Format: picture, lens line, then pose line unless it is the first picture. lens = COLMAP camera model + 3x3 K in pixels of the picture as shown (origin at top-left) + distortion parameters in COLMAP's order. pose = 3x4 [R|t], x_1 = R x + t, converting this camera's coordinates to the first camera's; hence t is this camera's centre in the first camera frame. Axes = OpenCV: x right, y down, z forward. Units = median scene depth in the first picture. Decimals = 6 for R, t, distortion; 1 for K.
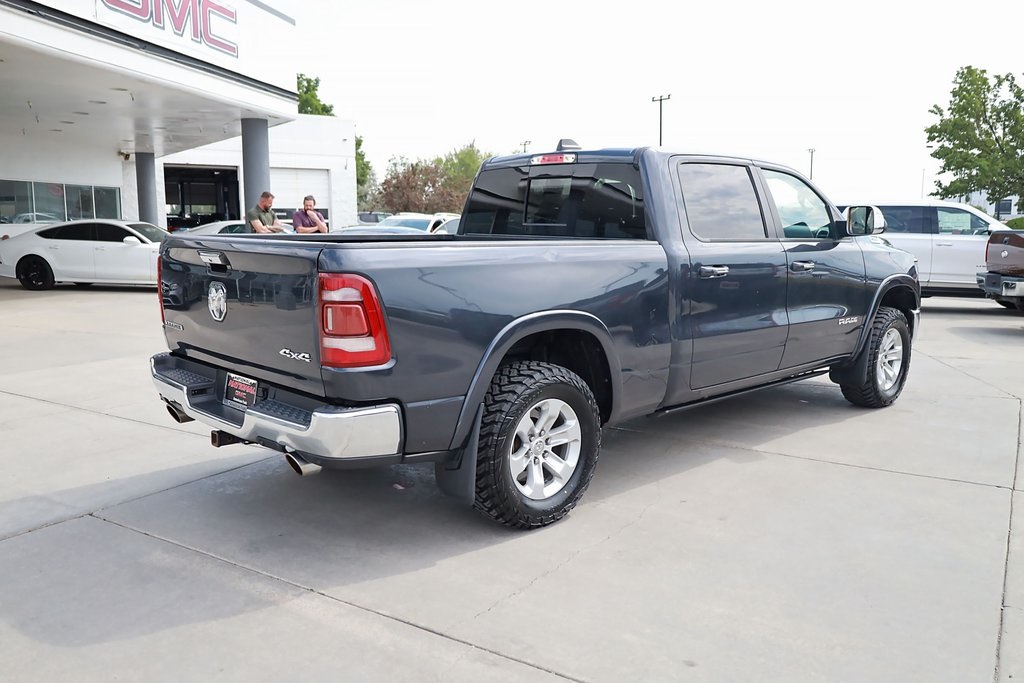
lens RADIAL K [[871.9, 0, 513.5], [0, 871.9, 342.9], [0, 0, 1]] dist [-0.001865, -0.014023]
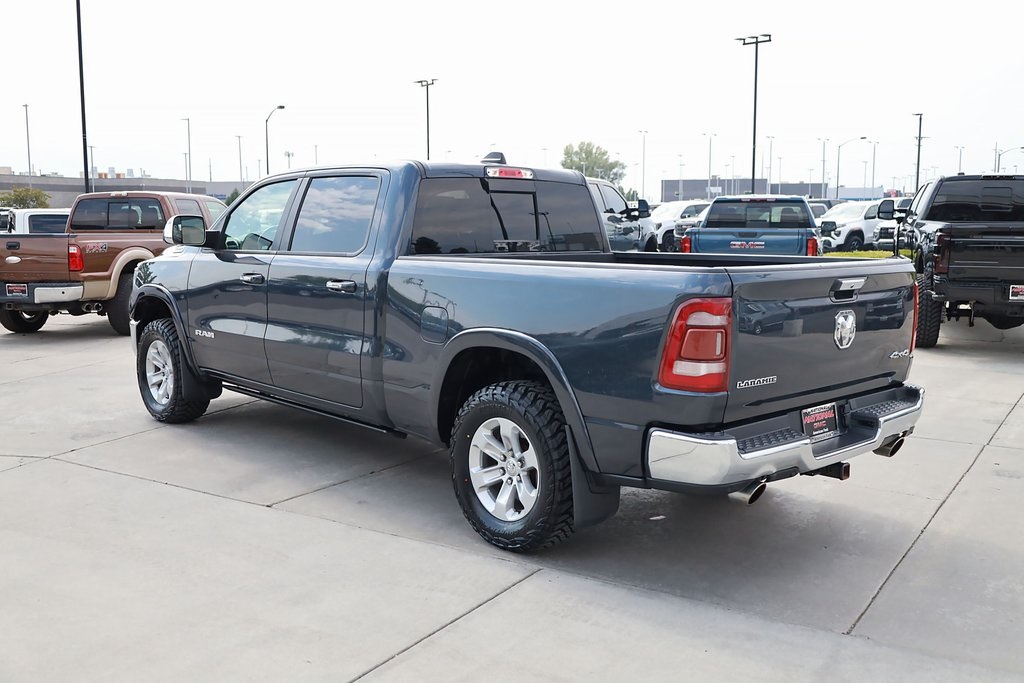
lens RADIAL K [[983.5, 0, 520.9], [0, 983.5, 336.4], [0, 0, 1]] dist [0.005523, 0.000000]
pose [[-0.021298, -0.124149, 0.992035, -1.101057], [0.136216, 0.982647, 0.125898, -0.174847], [-0.990450, 0.137813, -0.004018, 1.055263]]
